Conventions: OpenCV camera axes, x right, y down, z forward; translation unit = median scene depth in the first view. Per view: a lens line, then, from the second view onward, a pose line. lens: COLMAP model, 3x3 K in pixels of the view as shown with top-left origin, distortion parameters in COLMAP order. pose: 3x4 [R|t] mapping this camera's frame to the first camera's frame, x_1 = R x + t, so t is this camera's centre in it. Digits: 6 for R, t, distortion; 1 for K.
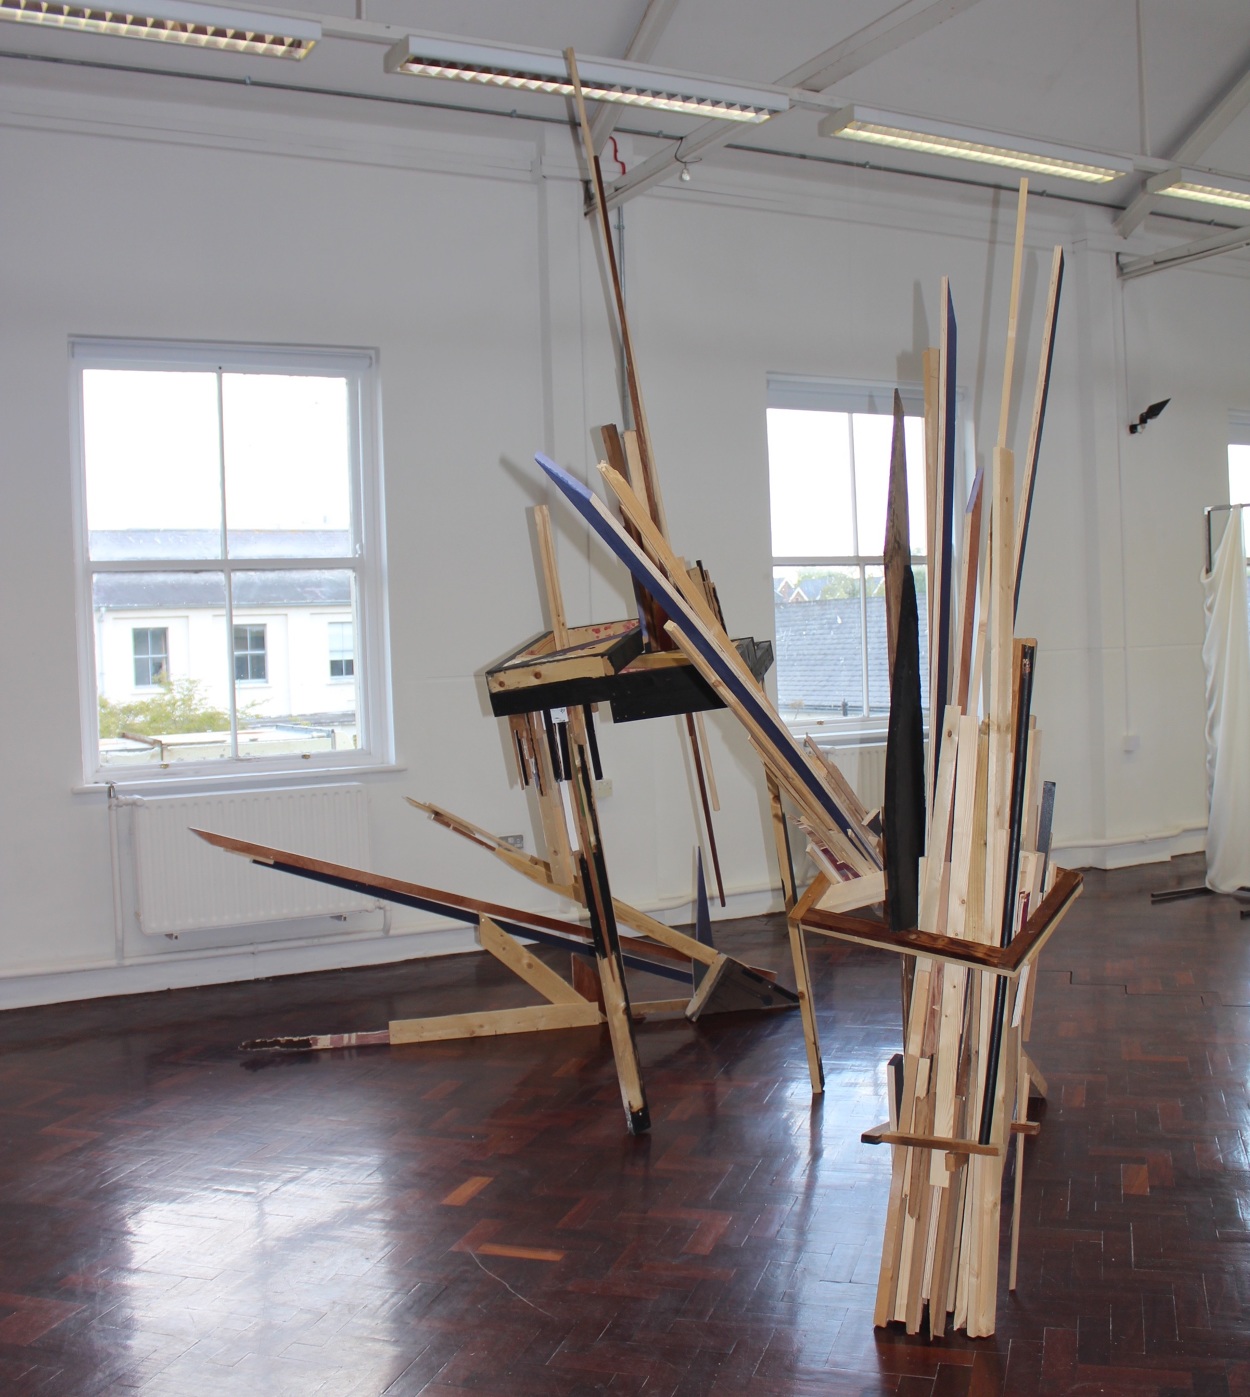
lens RADIAL K [[1534.0, 0, 625.0], [0, 1534.0, 698.5], [0, 0, 1]] dist [-0.143022, 0.046179]
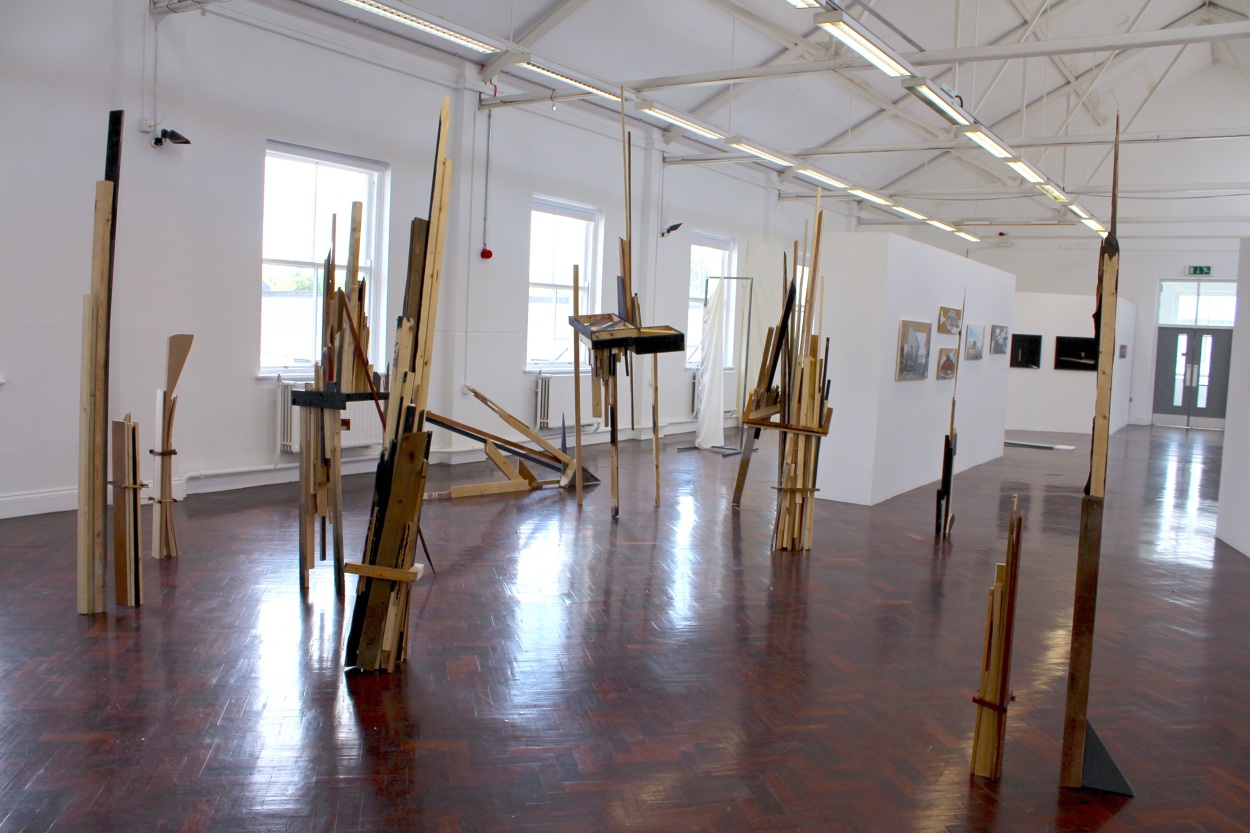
lens RADIAL K [[1035.6, 0, 625.0], [0, 1035.6, 416.5], [0, 0, 1]] dist [-0.142126, 0.001035]
pose [[0.860028, 0.031014, 0.509304, -0.807245], [-0.056618, 0.997788, 0.034845, 0.052466], [-0.507097, -0.058803, 0.859881, -0.459365]]
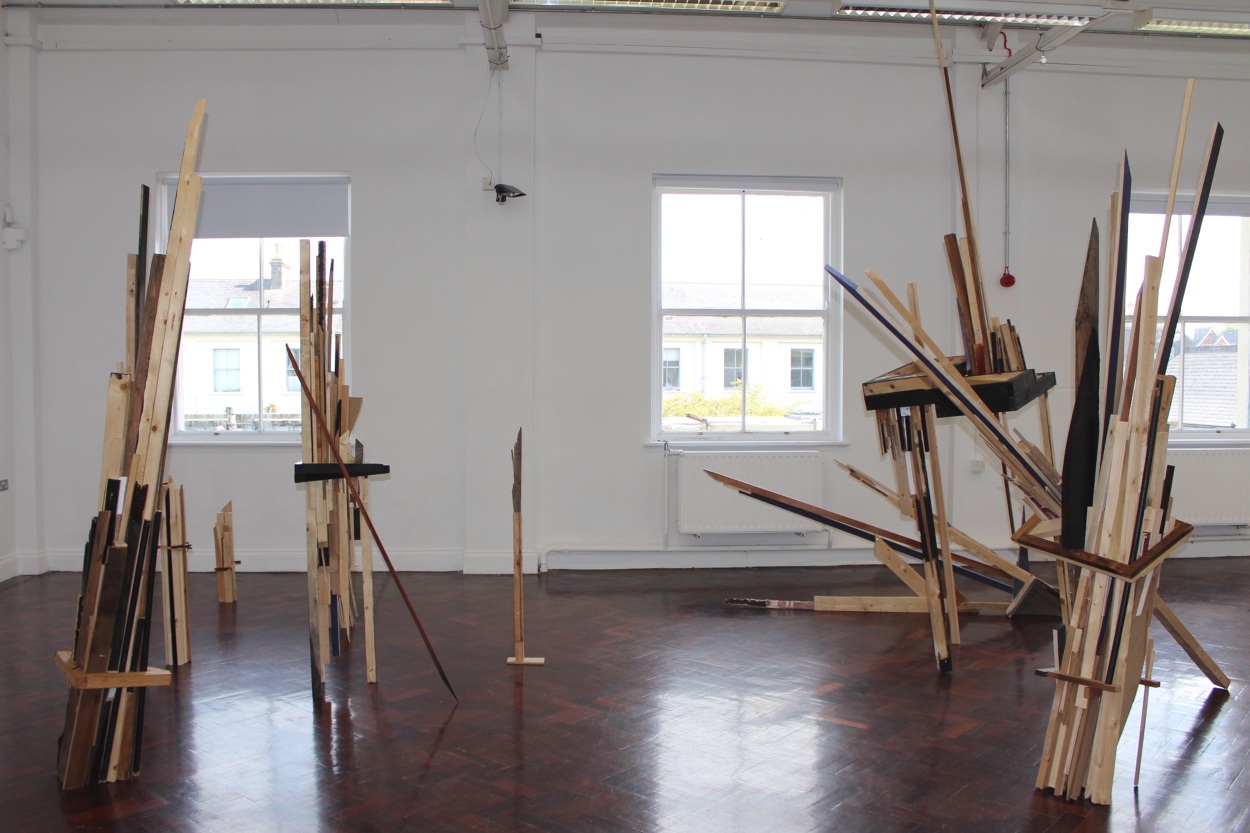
lens RADIAL K [[1079.5, 0, 625.0], [0, 1079.5, 416.5], [0, 0, 1]] dist [-0.149464, 0.113582]
pose [[0.915127, 0.052861, -0.399685, 0.124375], [-0.047551, 0.998599, 0.023198, 0.003497], [0.400352, -0.002223, 0.916359, -0.154870]]
